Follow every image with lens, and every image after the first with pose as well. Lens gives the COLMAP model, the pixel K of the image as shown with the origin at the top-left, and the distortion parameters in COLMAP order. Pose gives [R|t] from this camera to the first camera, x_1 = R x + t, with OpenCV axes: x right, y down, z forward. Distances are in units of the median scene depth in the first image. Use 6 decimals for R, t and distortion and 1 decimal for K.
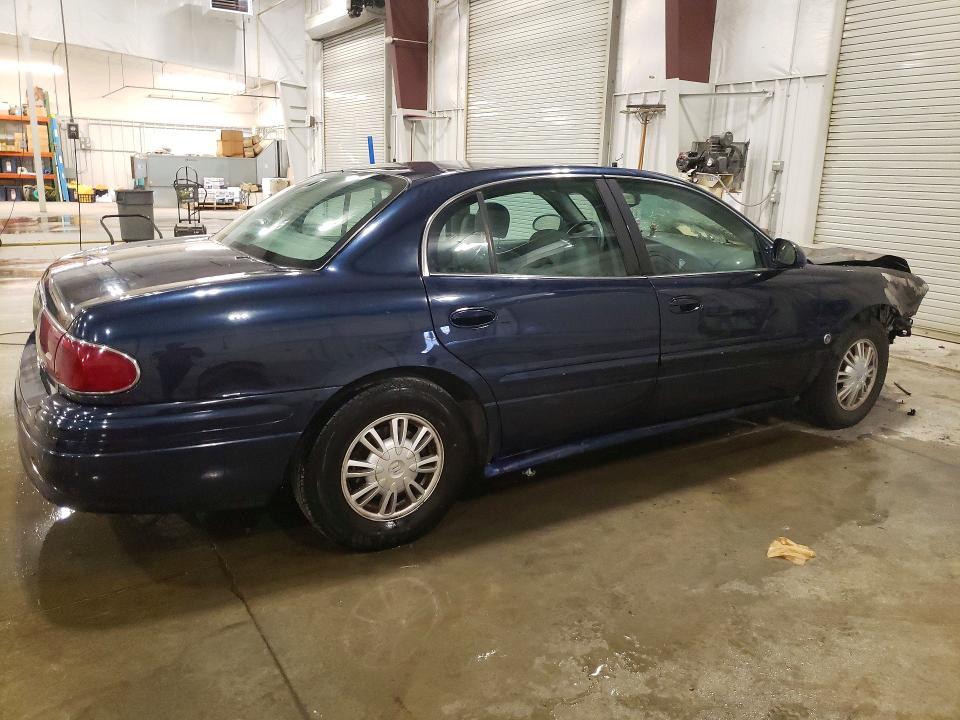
lens RADIAL K [[749.1, 0, 476.7], [0, 749.1, 357.2], [0, 0, 1]] dist [0.008242, 0.009777]
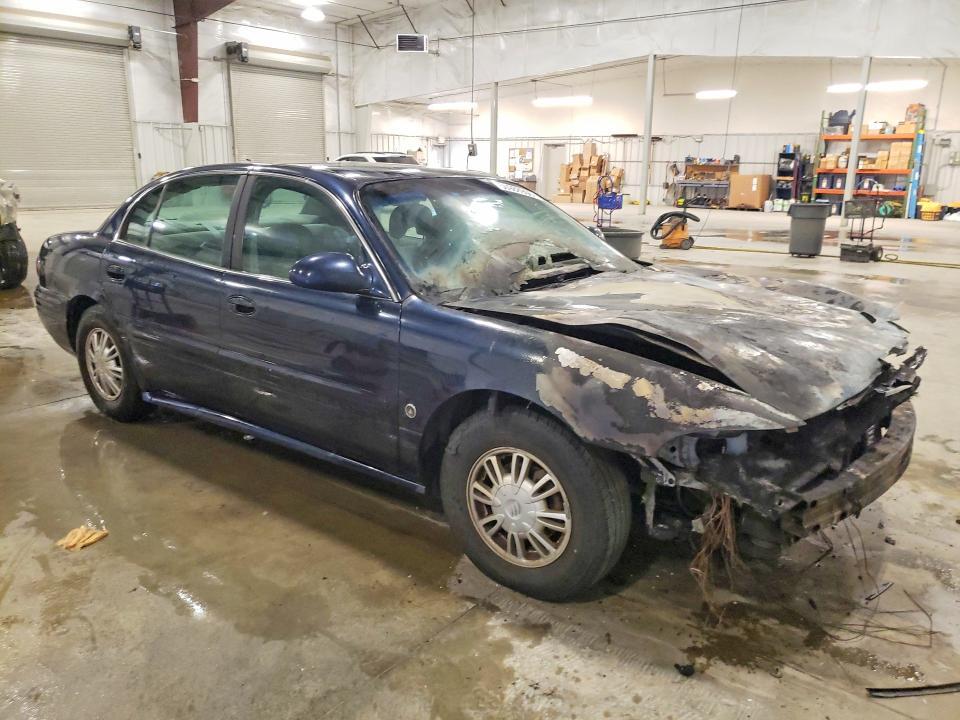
lens RADIAL K [[749.1, 0, 476.7], [0, 749.1, 357.2], [0, 0, 1]] dist [0.008242, 0.009777]
pose [[0.343078, 0.212945, -0.914851, 1.021438], [-0.236179, 0.962229, 0.135404, -0.164712], [0.909130, 0.169615, 0.380413, 0.733909]]
